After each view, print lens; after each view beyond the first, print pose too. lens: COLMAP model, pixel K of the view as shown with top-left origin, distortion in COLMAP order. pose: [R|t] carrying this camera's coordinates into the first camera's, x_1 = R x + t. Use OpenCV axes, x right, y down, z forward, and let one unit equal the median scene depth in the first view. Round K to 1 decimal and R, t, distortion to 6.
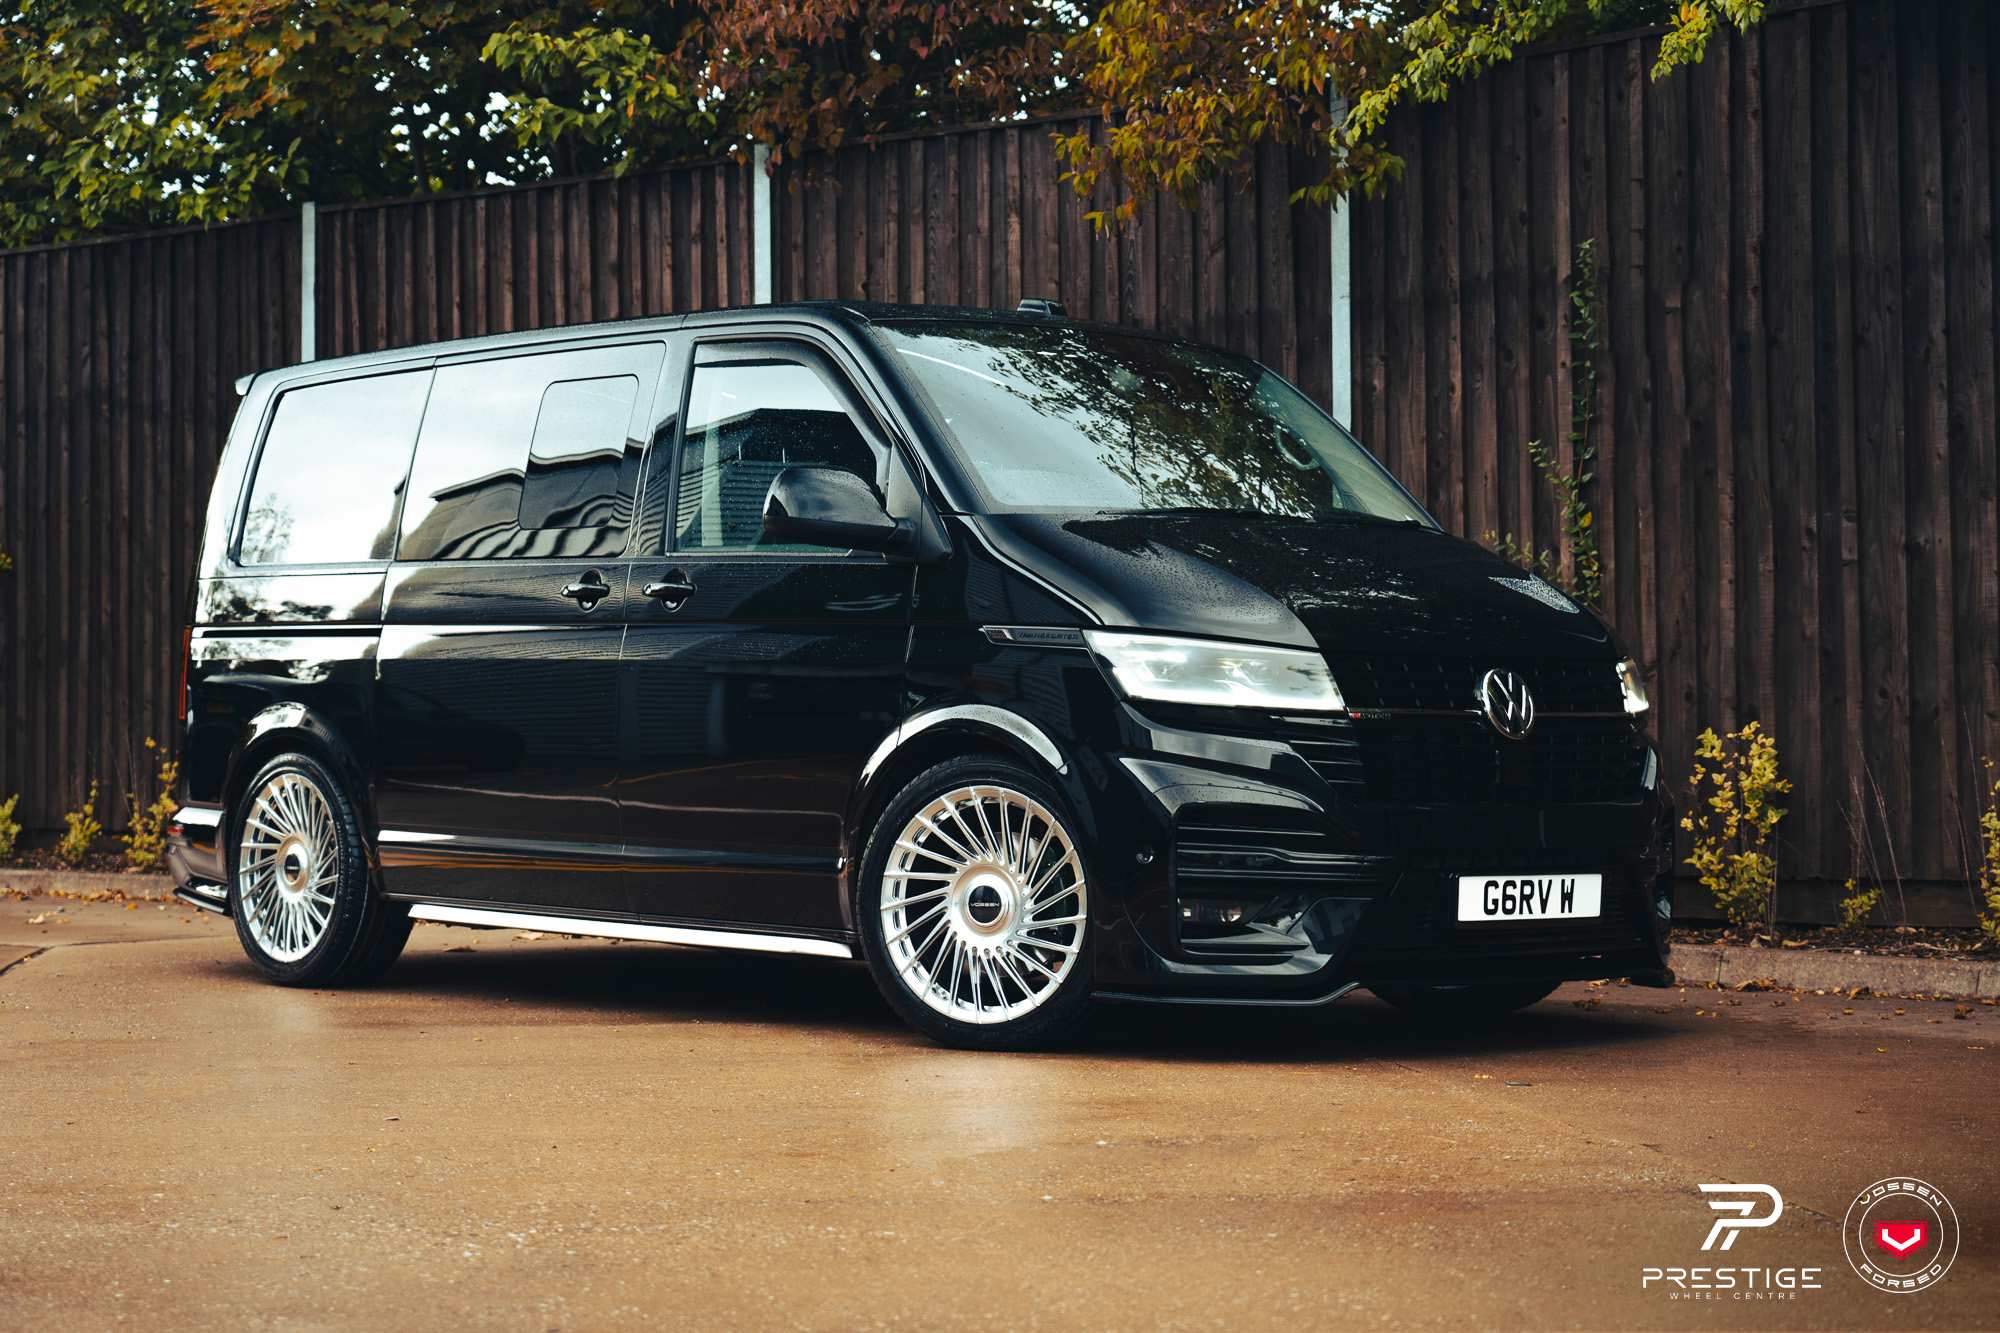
lens RADIAL K [[3477.7, 0, 1000.9], [0, 3477.7, 676.3], [0, 0, 1]] dist [0.014062, 0.000000]
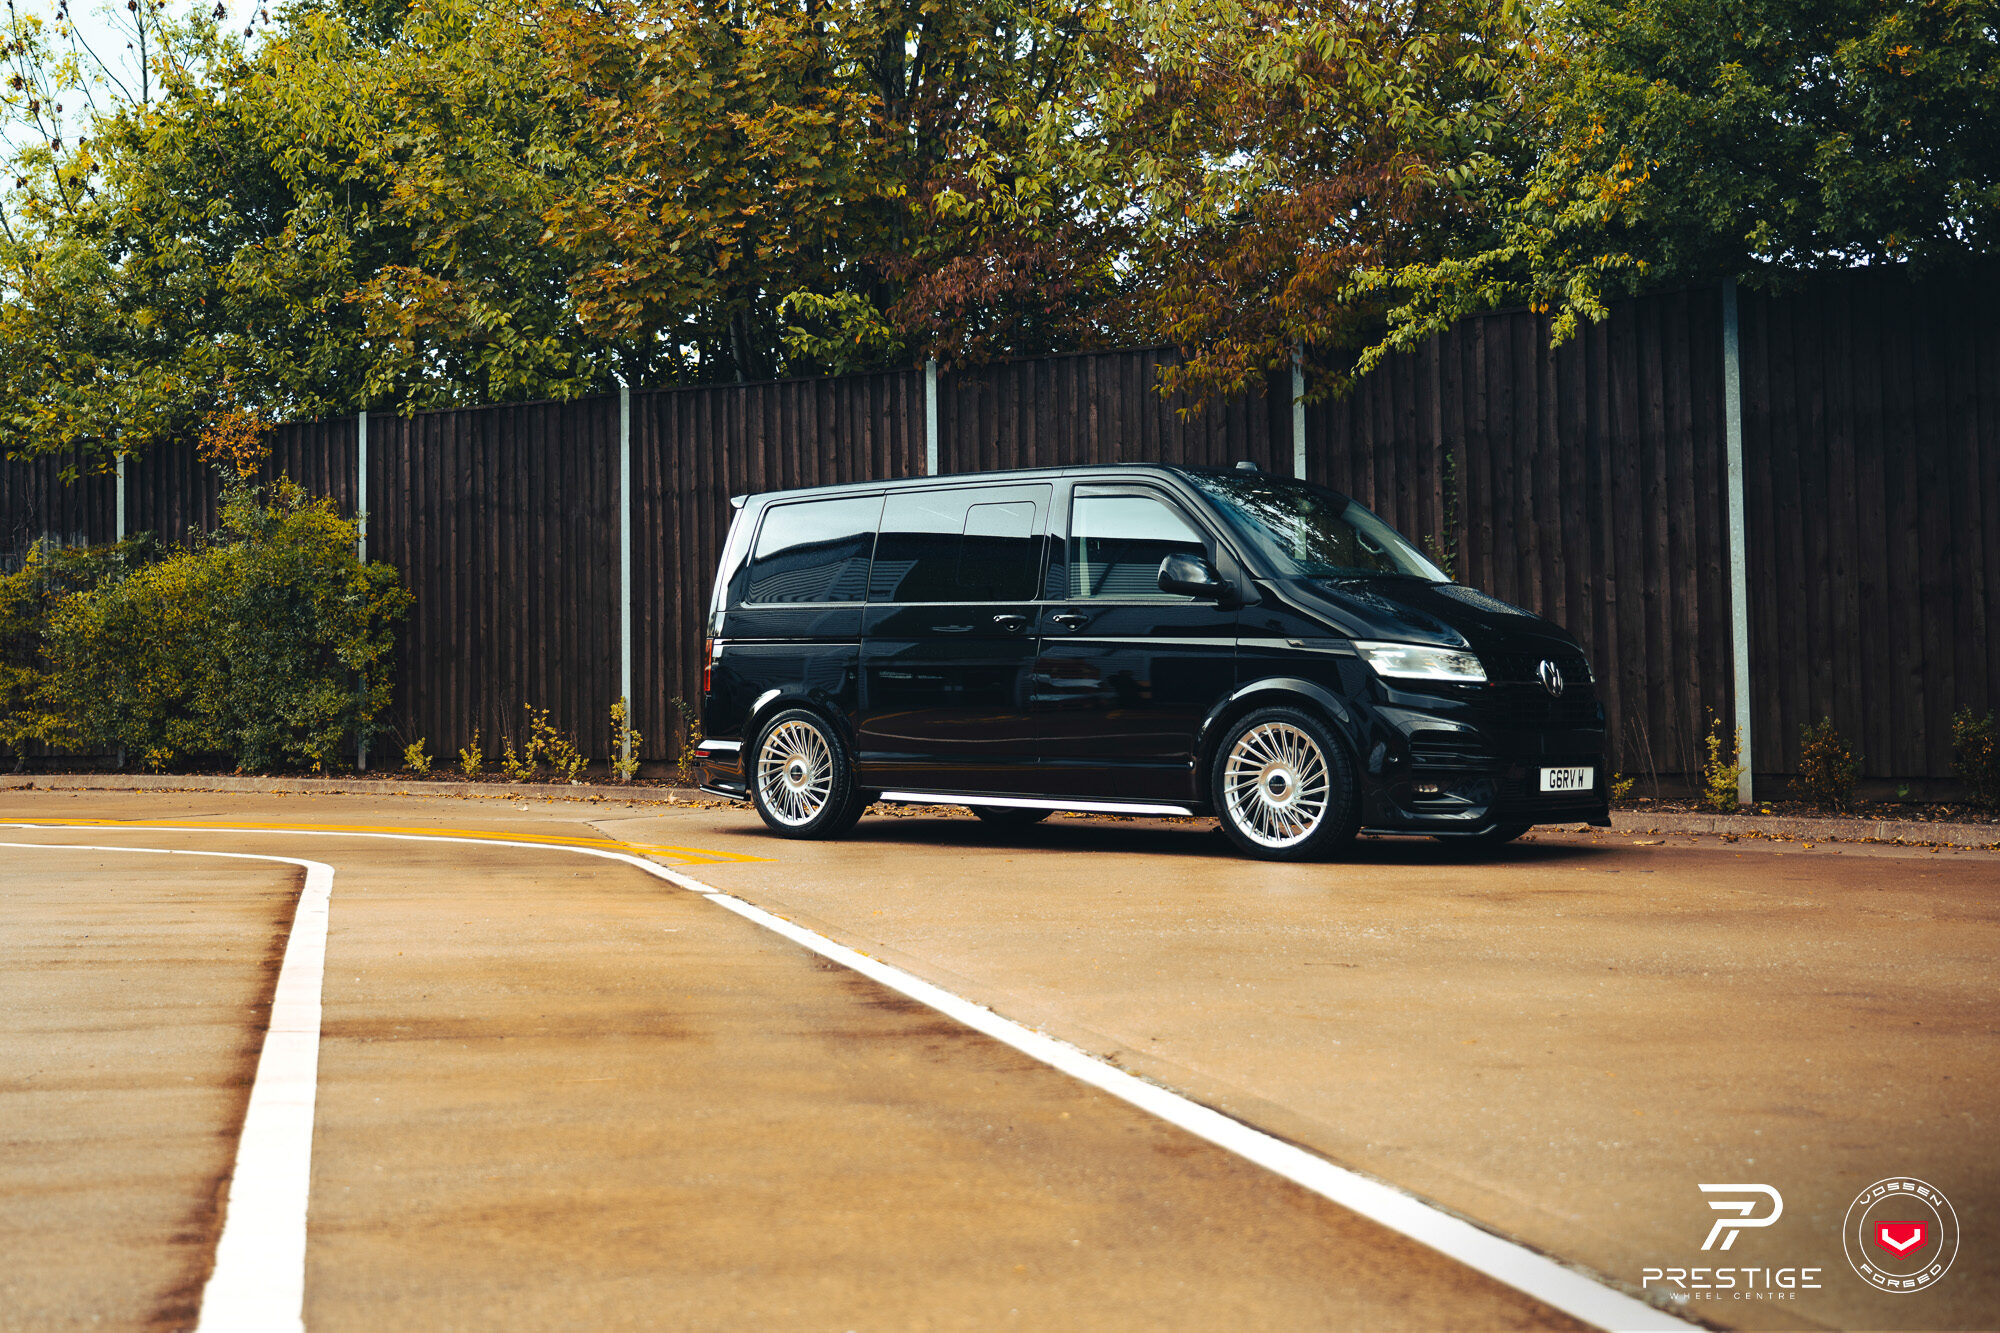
lens RADIAL K [[2167.1, 0, 997.4], [0, 2167.1, 660.6], [0, 0, 1]] dist [0.009979, 0.000000]
pose [[0.992598, -0.002383, 0.121420, -0.223684], [0.002682, 0.999994, -0.002301, 0.000059], [-0.121414, 0.002610, 0.992598, -0.110701]]
